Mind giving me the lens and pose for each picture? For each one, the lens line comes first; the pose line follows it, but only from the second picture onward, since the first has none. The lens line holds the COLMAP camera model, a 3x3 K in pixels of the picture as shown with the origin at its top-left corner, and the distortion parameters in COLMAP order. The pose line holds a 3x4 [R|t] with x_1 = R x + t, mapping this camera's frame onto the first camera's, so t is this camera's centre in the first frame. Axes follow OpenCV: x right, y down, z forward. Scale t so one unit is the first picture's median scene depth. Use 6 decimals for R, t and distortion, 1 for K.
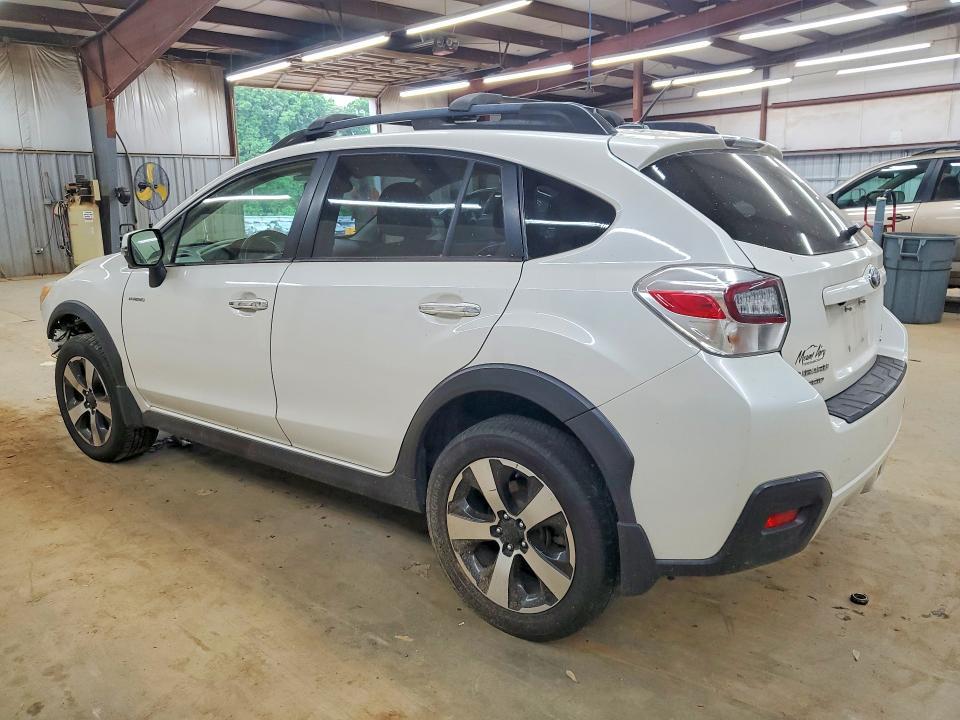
lens RADIAL K [[758.0, 0, 498.4], [0, 758.0, 358.5], [0, 0, 1]] dist [0.025014, 0.009181]
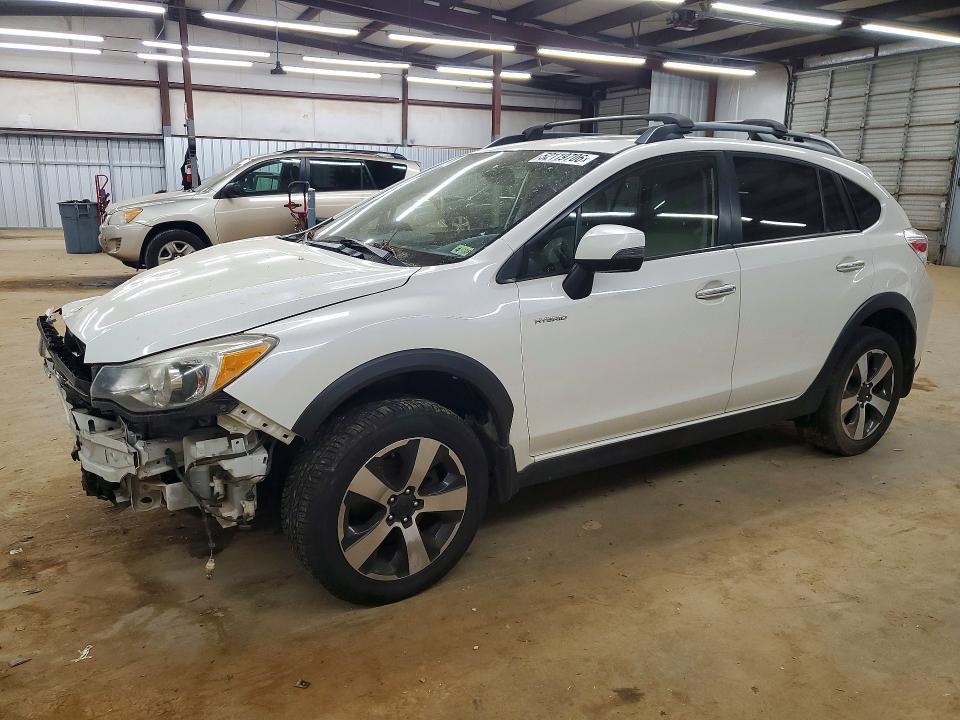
lens RADIAL K [[758.0, 0, 498.4], [0, 758.0, 358.5], [0, 0, 1]] dist [0.025014, 0.009181]
pose [[0.302309, -0.206217, 0.930636, -1.437505], [0.165789, 0.972813, 0.161707, -0.203968], [-0.938682, 0.105404, 0.328278, 0.963867]]
